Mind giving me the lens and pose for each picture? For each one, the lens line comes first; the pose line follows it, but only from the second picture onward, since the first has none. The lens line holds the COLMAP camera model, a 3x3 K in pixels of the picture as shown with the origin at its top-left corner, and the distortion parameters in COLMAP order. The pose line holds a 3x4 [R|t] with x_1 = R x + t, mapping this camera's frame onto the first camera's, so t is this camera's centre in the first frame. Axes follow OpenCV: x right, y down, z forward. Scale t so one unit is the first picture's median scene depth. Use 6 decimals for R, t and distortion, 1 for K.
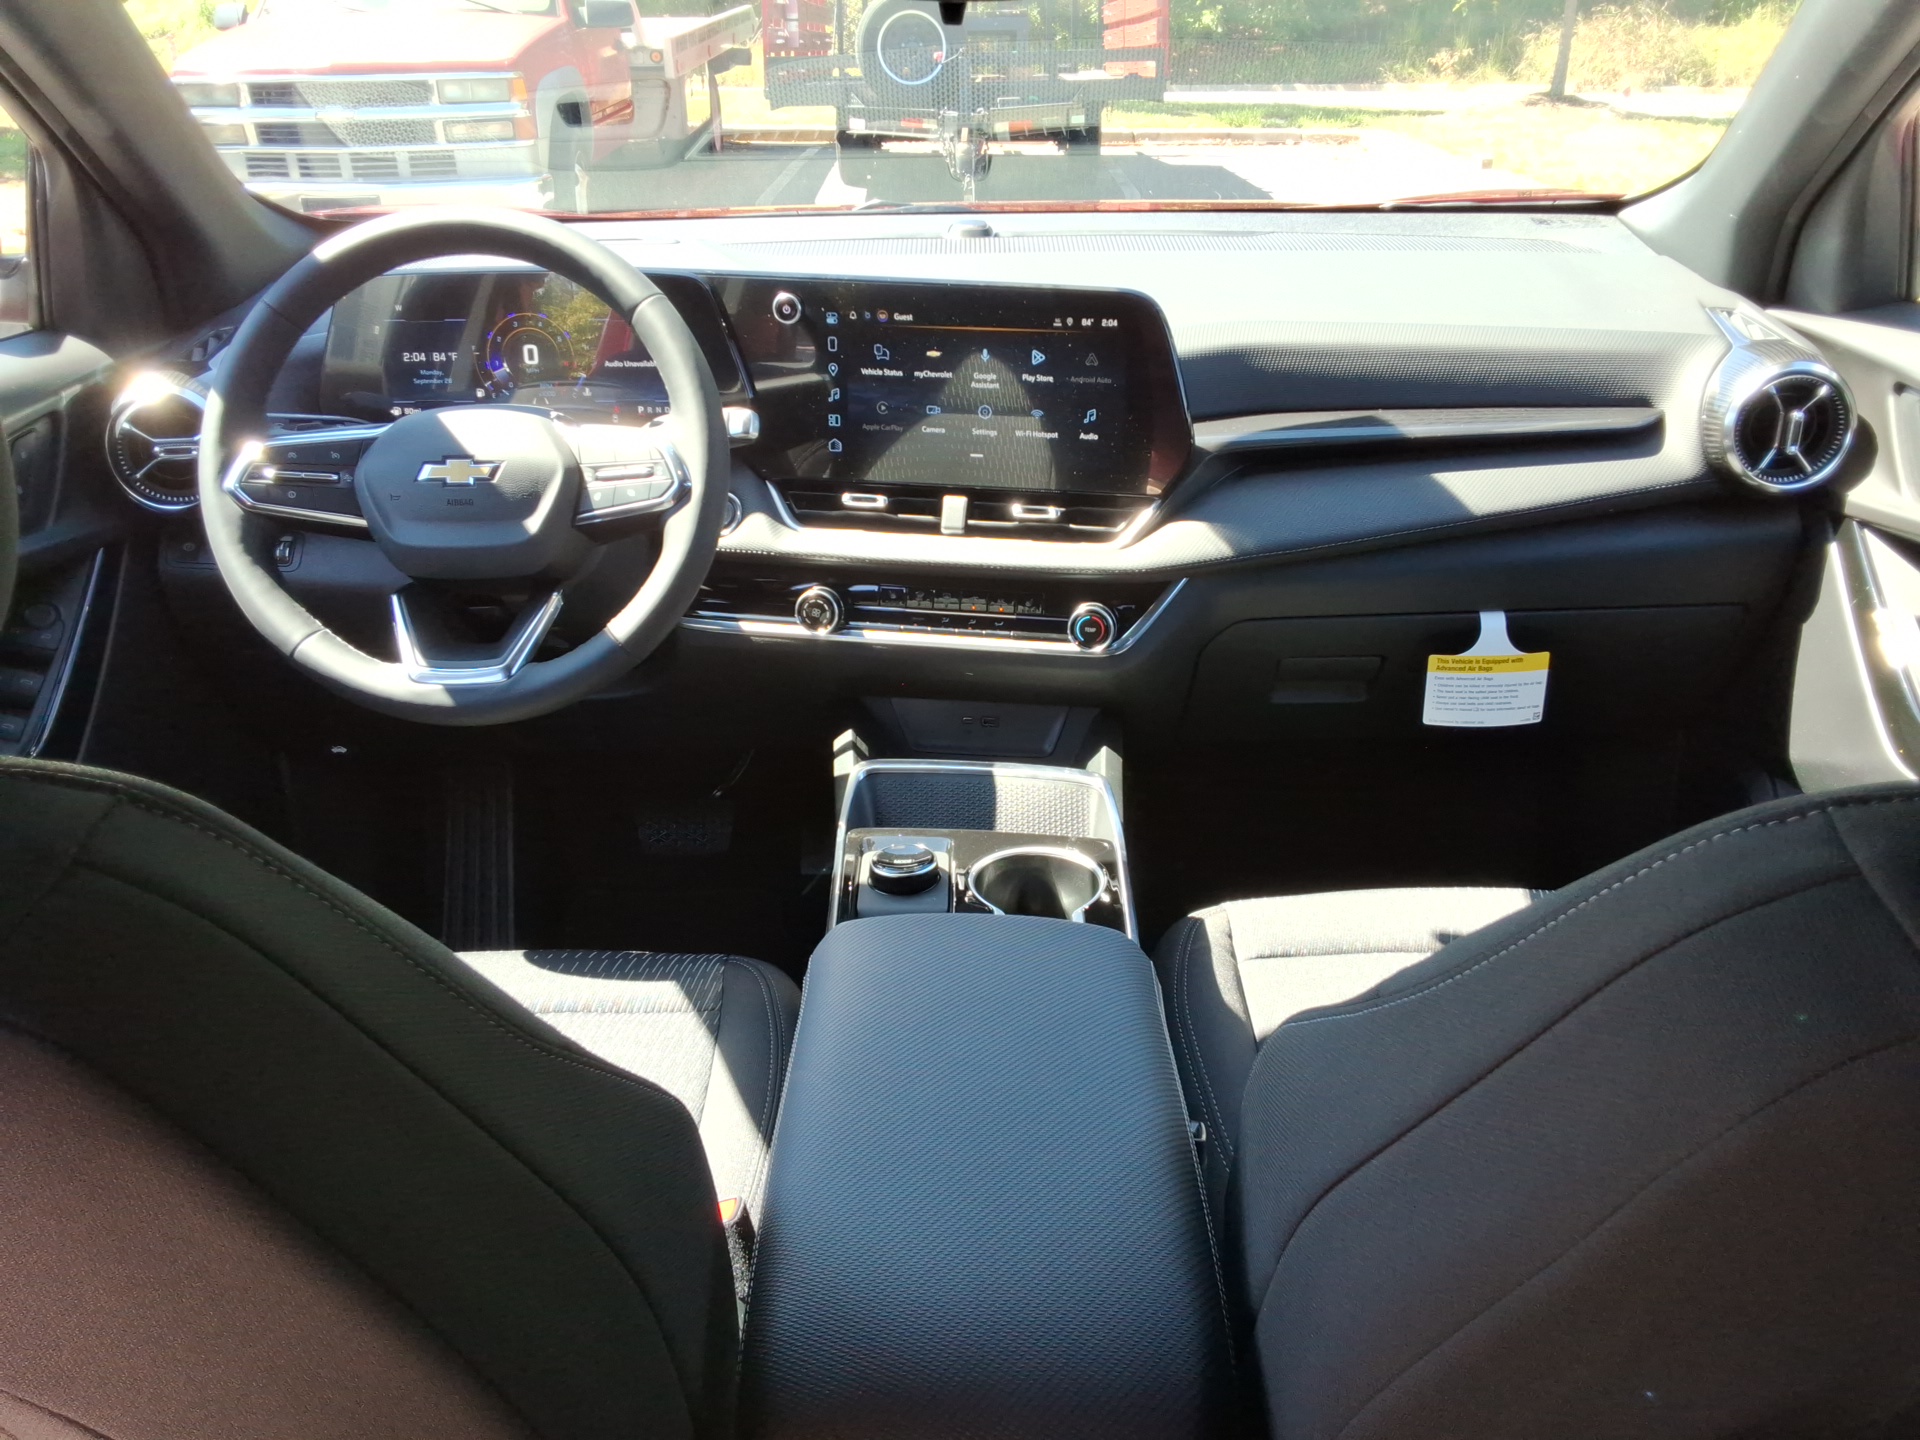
lens RADIAL K [[1563.5, 0, 960.0], [0, 1563.5, 720.0], [0, 0, 1]] dist [0.085938, -0.140082]
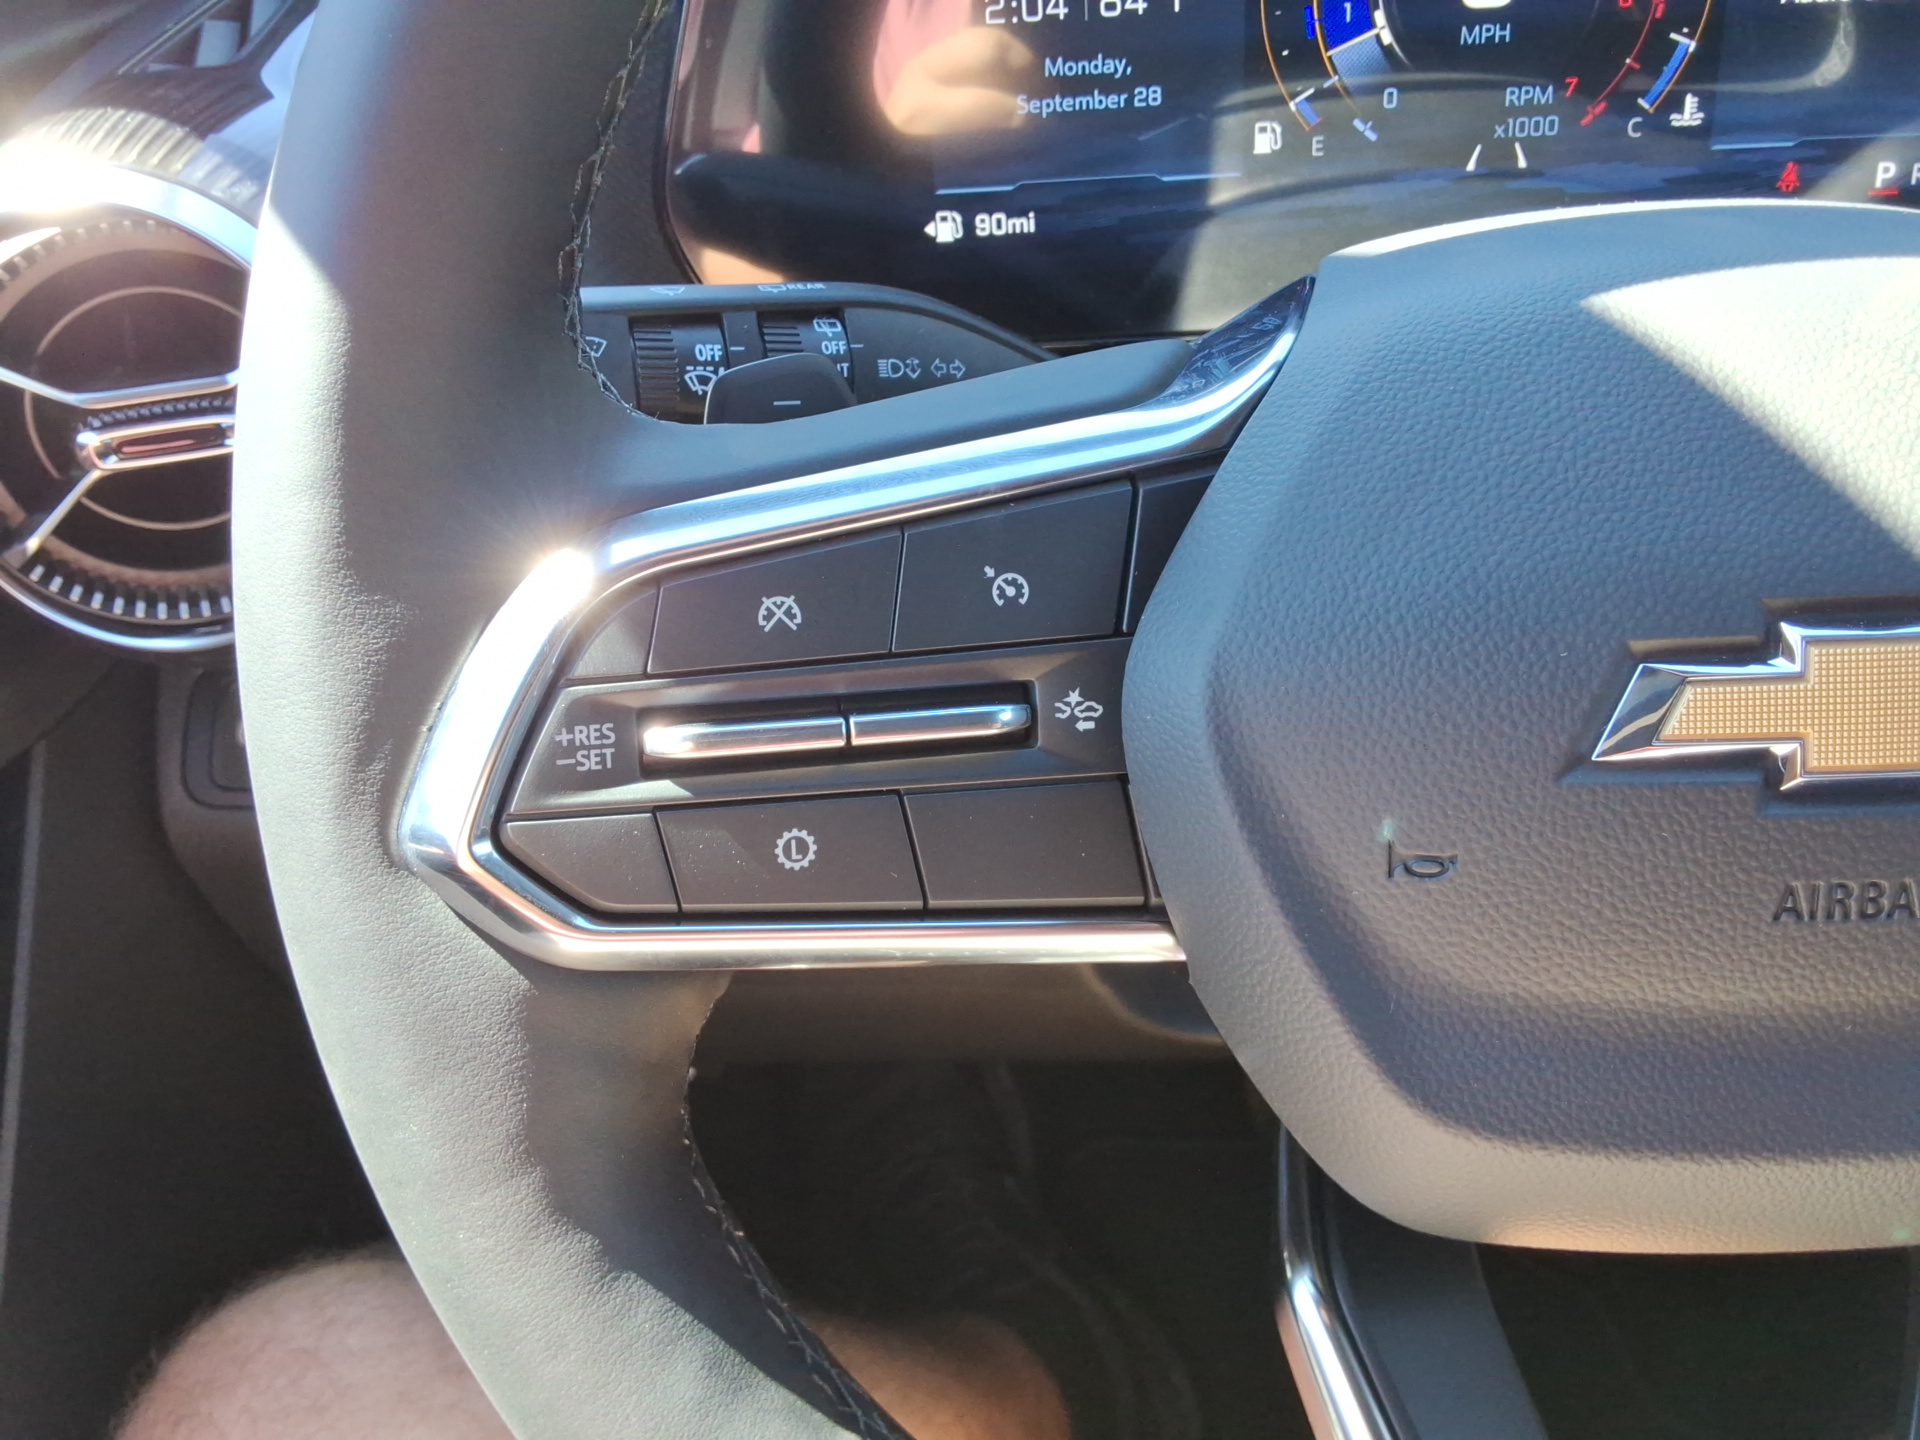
lens RADIAL K [[1563.5, 0, 960.0], [0, 1563.5, 720.0], [0, 0, 1]] dist [0.085938, -0.140082]
pose [[0.997373, -0.020307, -0.069535, -0.337926], [0.031973, 0.984749, 0.171019, -0.158530], [0.065002, -0.172793, 0.982811, 0.721630]]
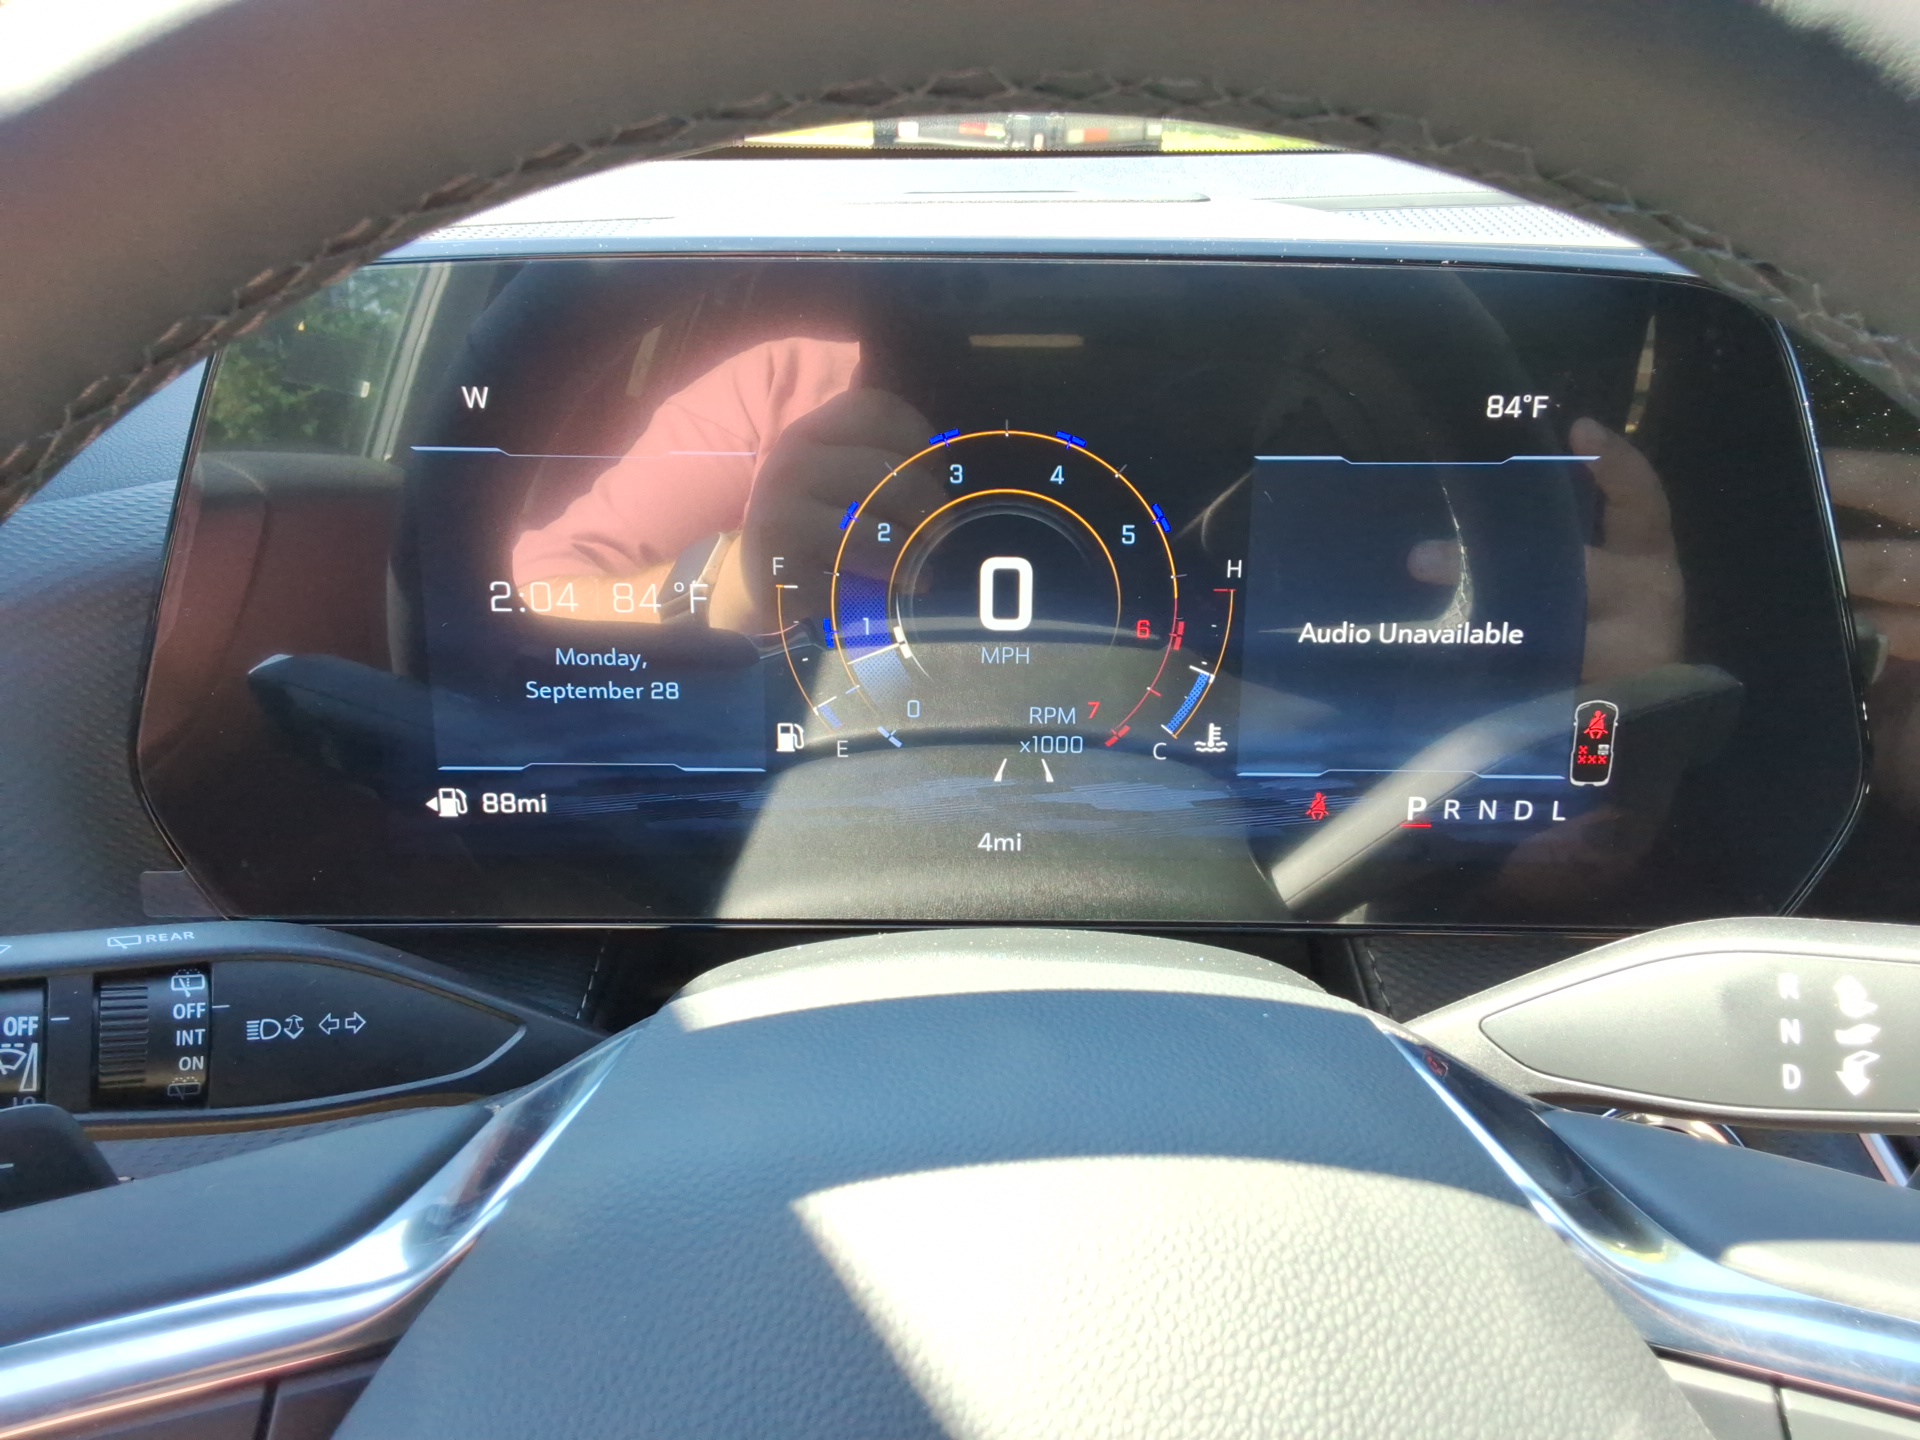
lens RADIAL K [[1538.7, 0, 966.6], [0, 1538.7, 717.0], [0, 0, 1]] dist [0.125479, -0.188211]
pose [[0.999775, 0.019930, 0.007214, -0.277575], [-0.019858, 0.999755, -0.009787, -0.208008], [-0.007407, 0.009641, 0.999926, 0.751550]]
